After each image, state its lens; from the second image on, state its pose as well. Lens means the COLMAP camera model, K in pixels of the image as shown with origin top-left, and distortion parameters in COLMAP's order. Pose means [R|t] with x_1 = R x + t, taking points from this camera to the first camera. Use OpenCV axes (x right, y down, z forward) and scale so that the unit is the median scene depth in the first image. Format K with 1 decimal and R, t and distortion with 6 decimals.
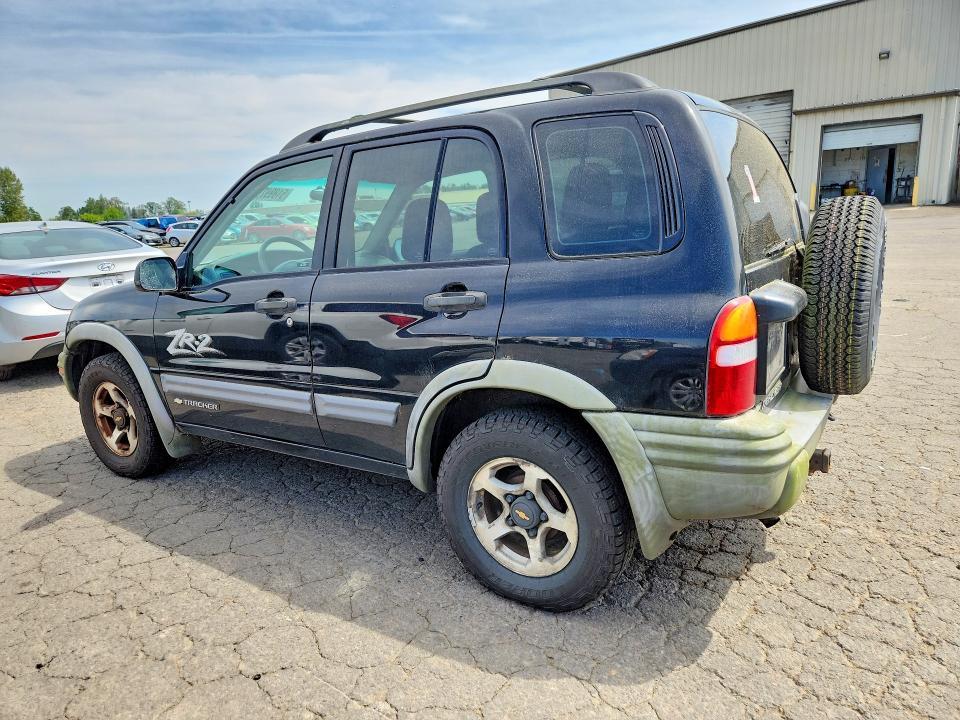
lens RADIAL K [[676.8, 0, 480.0], [0, 676.8, 363.3], [0, 0, 1]] dist [0.033015, -0.003280]
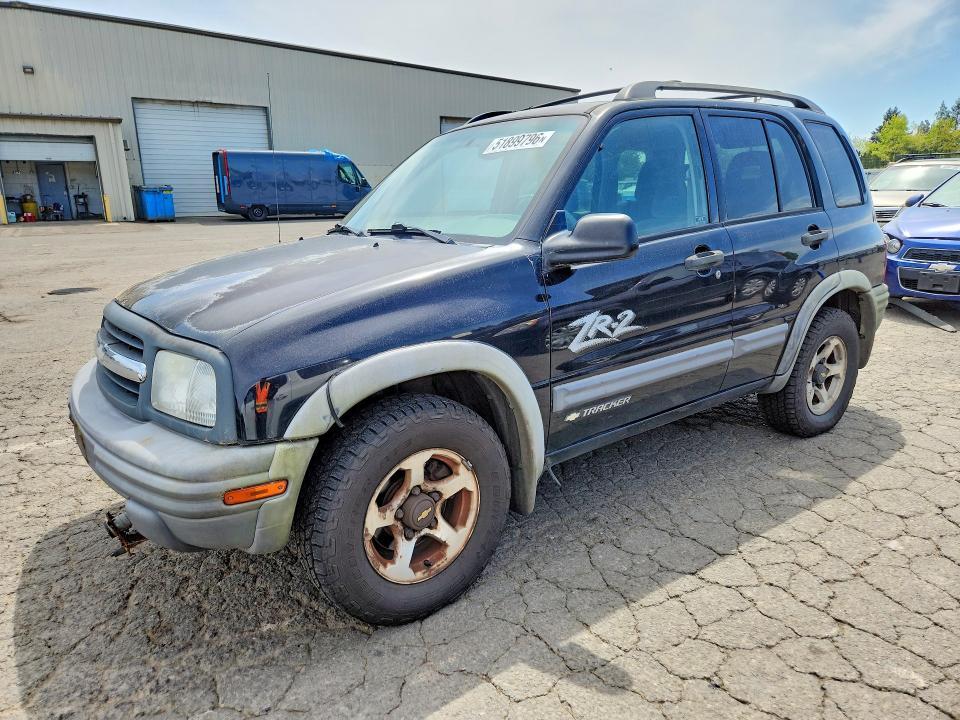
lens RADIAL K [[680.9, 0, 482.3], [0, 680.9, 357.0], [0, 0, 1]] dist [0.001605, -0.002625]
pose [[0.305168, -0.170472, 0.936916, -0.594555], [0.211474, 0.971413, 0.107868, -0.054766], [-0.928521, 0.165216, 0.332494, 0.440328]]
